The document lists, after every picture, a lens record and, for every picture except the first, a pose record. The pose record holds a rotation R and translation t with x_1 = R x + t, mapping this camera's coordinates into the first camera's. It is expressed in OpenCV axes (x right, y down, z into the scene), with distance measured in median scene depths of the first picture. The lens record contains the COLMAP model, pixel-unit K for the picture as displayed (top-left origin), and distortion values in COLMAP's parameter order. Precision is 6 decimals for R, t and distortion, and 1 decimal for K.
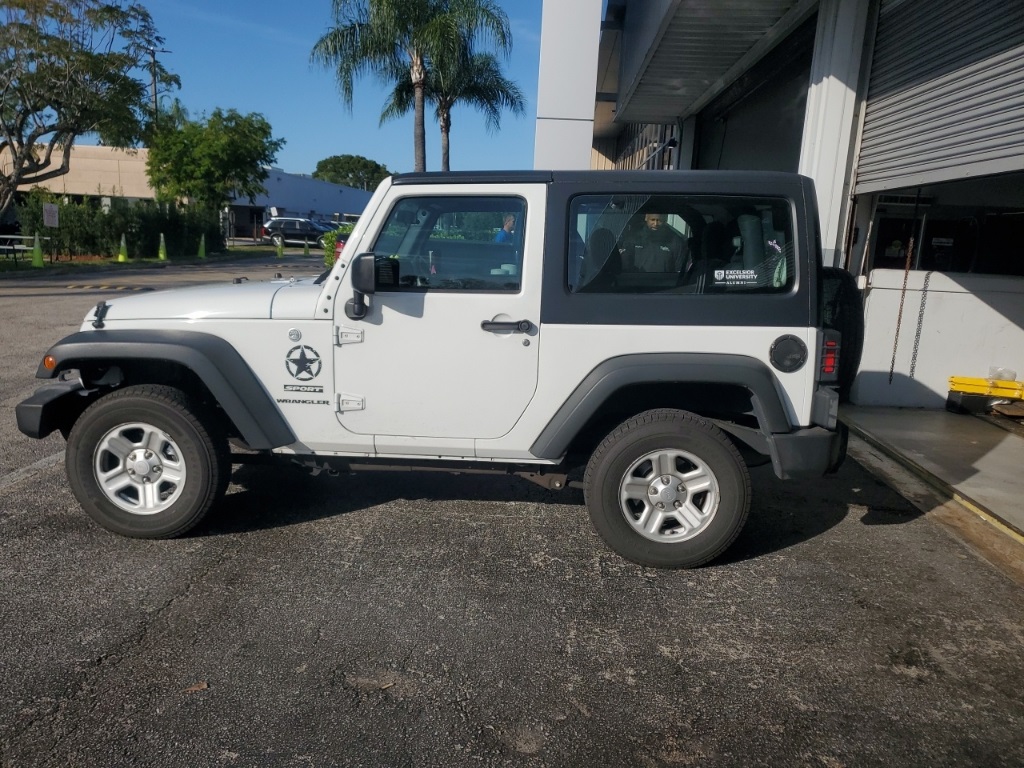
lens RADIAL K [[778.2, 0, 482.8], [0, 778.2, 388.2], [0, 0, 1]] dist [0.054076, -0.002544]
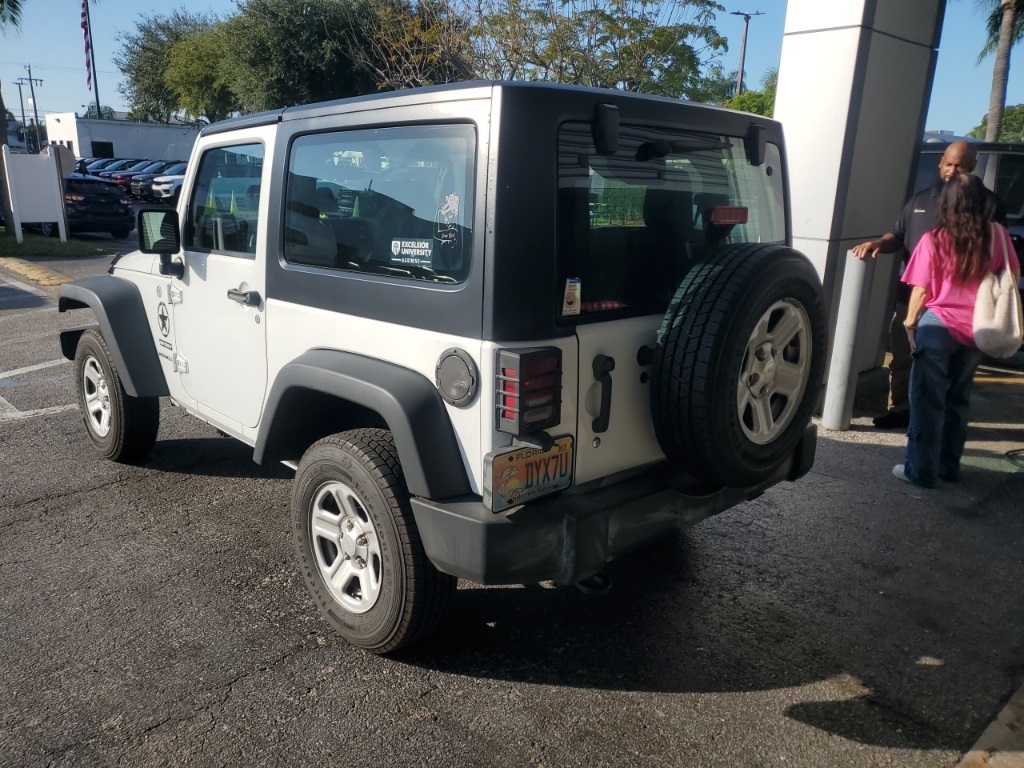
lens RADIAL K [[778.2, 0, 482.8], [0, 778.2, 388.2], [0, 0, 1]] dist [0.054076, -0.002544]
pose [[0.751303, 0.158528, -0.640635, 0.771042], [-0.132451, 0.987190, 0.088952, -0.090620], [0.646530, 0.018023, 0.762676, 0.516222]]
